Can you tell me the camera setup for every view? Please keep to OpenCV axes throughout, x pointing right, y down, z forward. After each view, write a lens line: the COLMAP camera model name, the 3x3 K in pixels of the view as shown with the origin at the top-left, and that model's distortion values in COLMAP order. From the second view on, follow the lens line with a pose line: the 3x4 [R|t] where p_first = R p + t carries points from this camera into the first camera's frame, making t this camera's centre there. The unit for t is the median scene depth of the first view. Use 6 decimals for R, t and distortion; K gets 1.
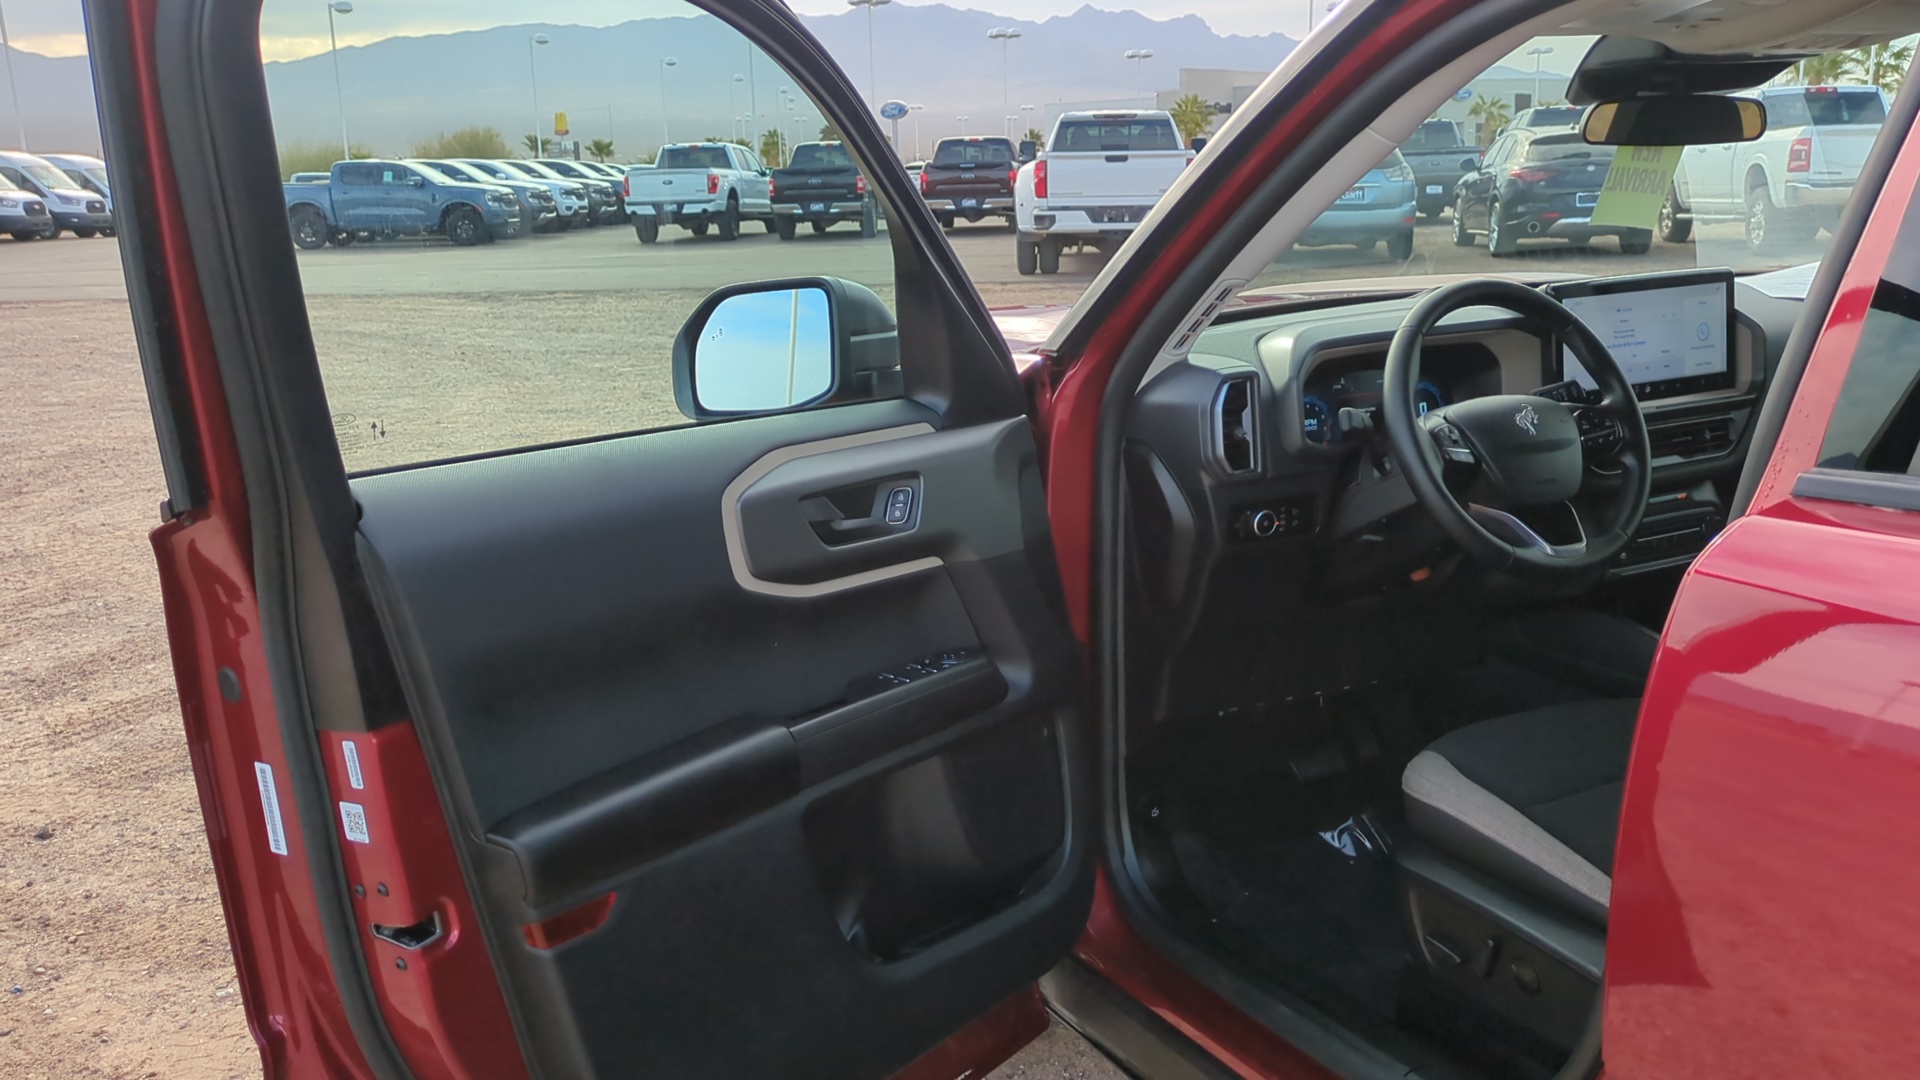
lens RADIAL K [[1644.3, 0, 971.2], [0, 1644.3, 538.7], [0, 0, 1]] dist [0.089083, -0.121115]
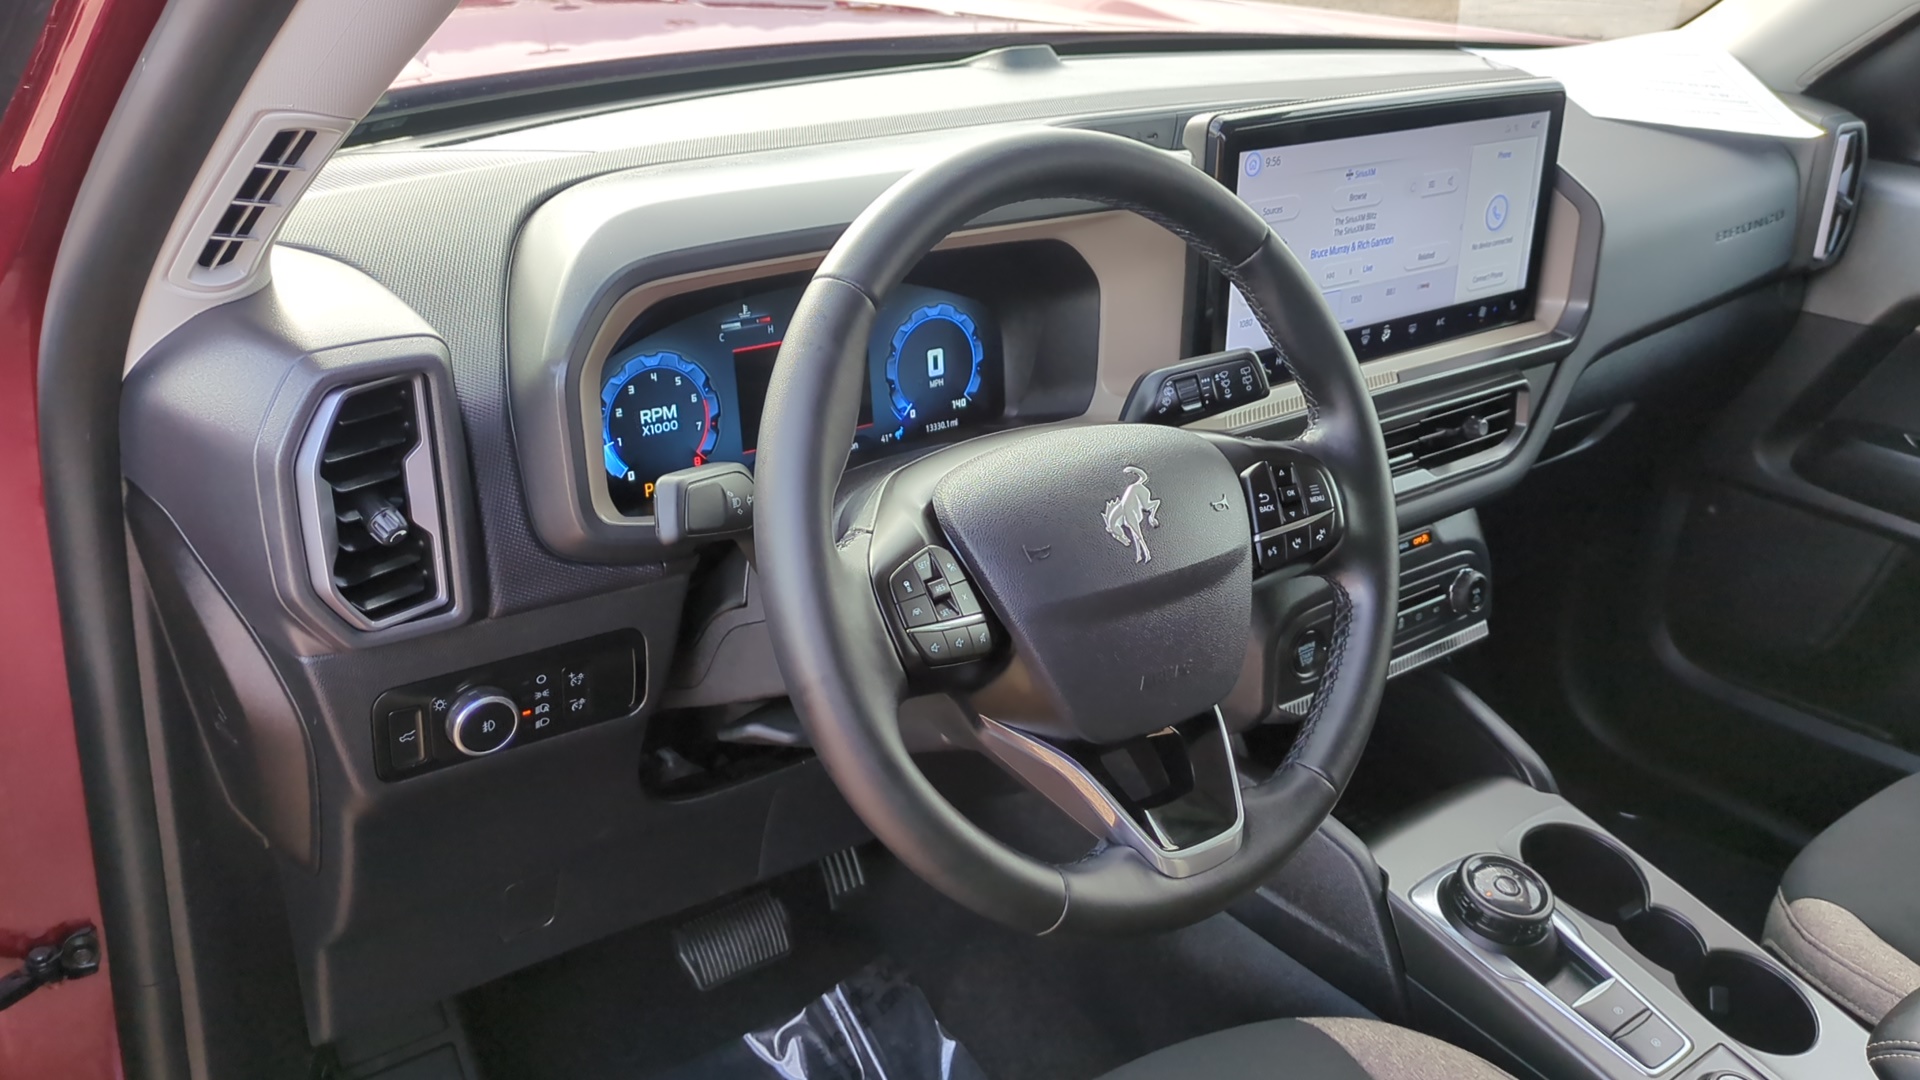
lens RADIAL K [[1644.3, 0, 971.2], [0, 1644.3, 538.7], [0, 0, 1]] dist [0.089083, -0.121115]
pose [[0.977808, 0.011532, 0.209186, 0.206703], [-0.057518, 0.974893, 0.215116, -0.142986], [-0.201454, -0.222374, 0.953922, 0.606066]]
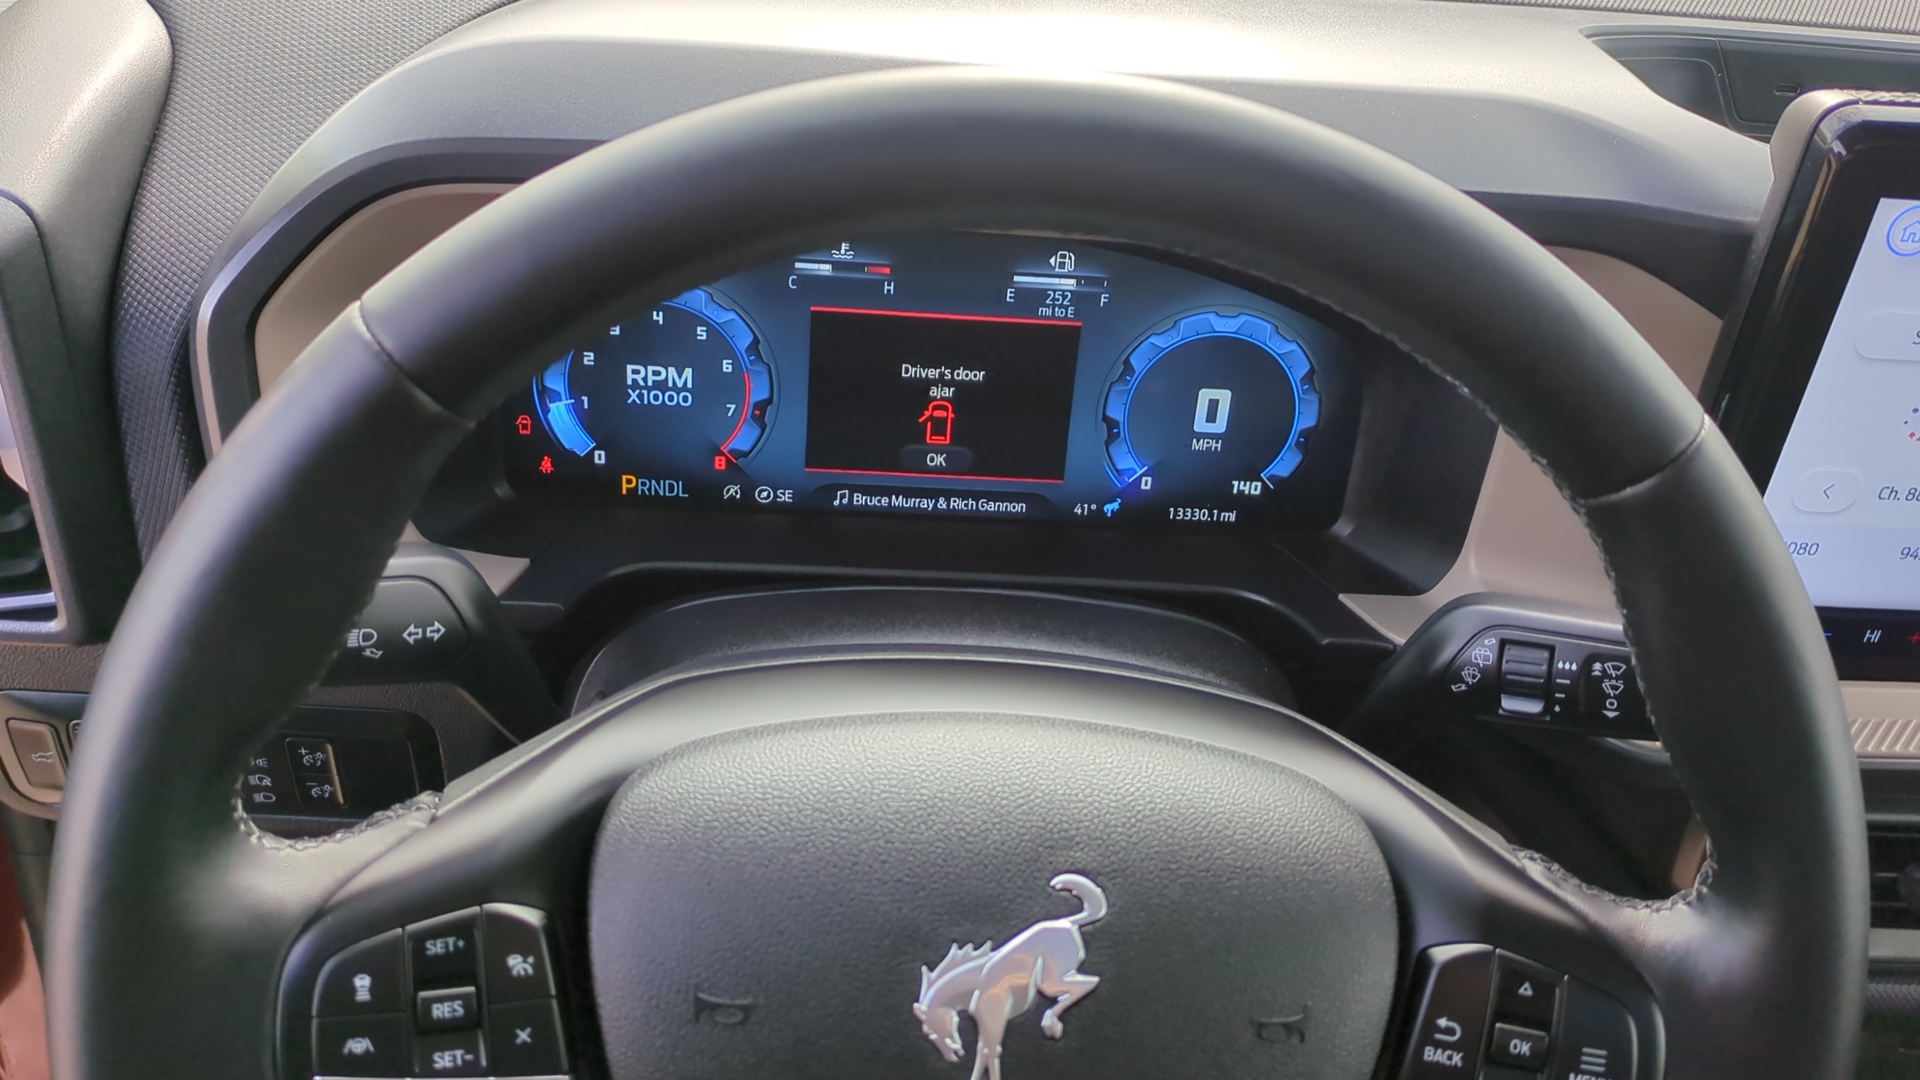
lens RADIAL K [[1650.6, 0, 969.4], [0, 1650.6, 537.8], [0, 0, 1]] dist [0.043076, -0.017641]
pose [[0.899282, 0.347675, -0.265355, 0.346874], [-0.216531, 0.881049, 0.420557, -0.178656], [0.380008, -0.320741, 0.867594, 0.829337]]
